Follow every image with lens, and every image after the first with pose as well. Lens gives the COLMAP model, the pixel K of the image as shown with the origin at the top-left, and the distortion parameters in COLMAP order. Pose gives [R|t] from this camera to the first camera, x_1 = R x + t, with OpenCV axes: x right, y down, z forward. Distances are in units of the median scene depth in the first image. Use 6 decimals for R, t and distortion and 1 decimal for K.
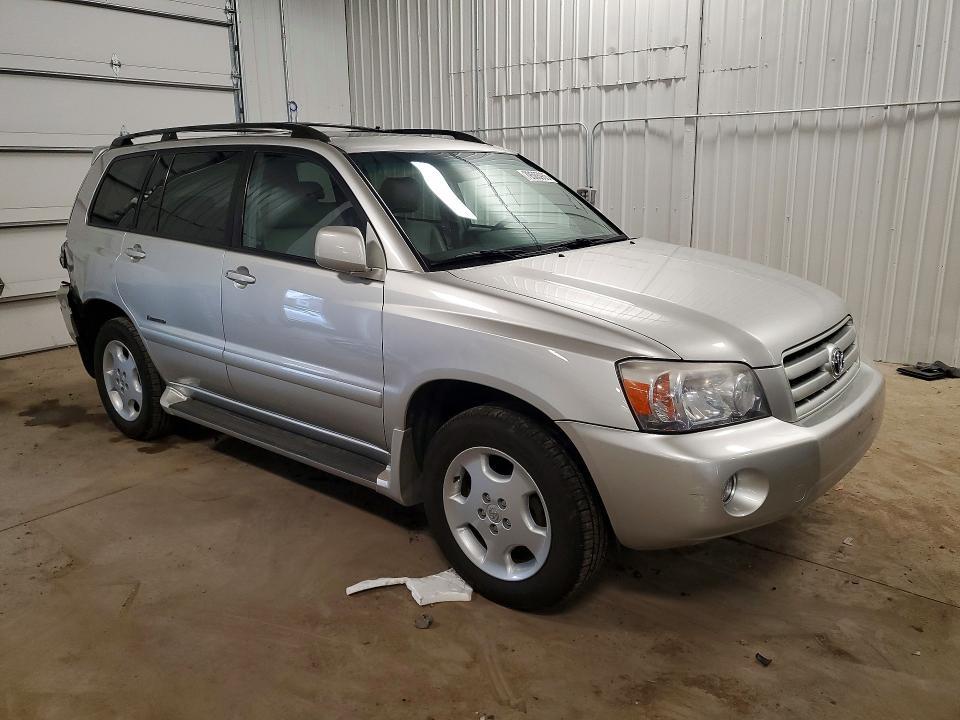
lens RADIAL K [[765.3, 0, 474.0], [0, 765.3, 358.2], [0, 0, 1]] dist [0.016246, 0.005237]
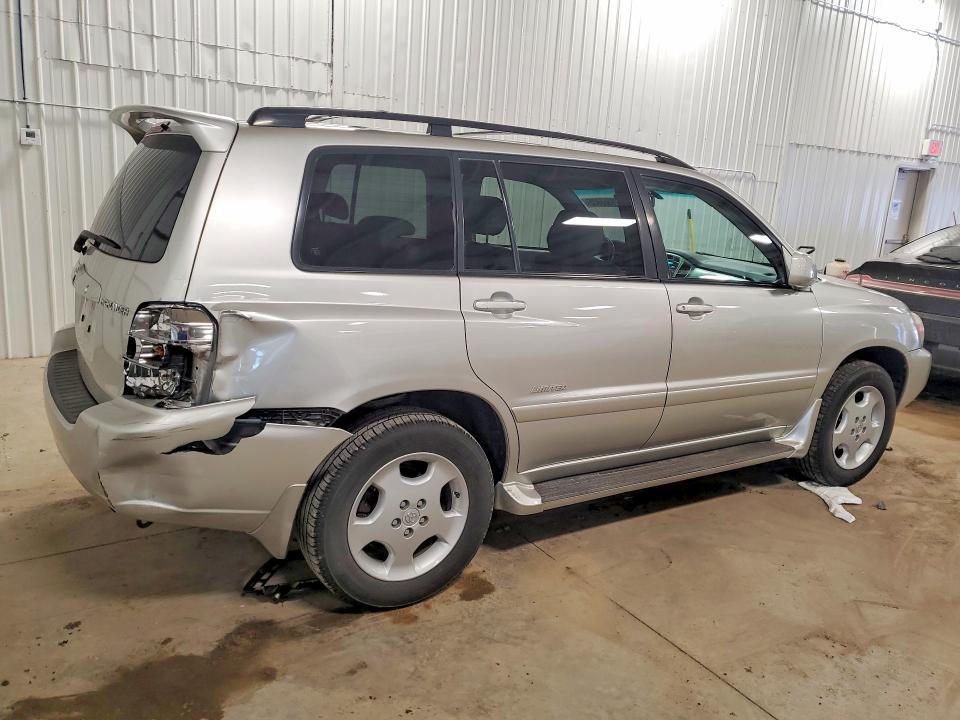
lens RADIAL K [[765.3, 0, 473.7], [0, 765.3, 361.6], [0, 0, 1]] dist [0.016246, 0.005237]
pose [[0.280279, -0.180112, 0.942870, -1.355322], [0.167371, 0.976363, 0.136757, -0.227547], [-0.945215, 0.119479, 0.303799, 1.019488]]
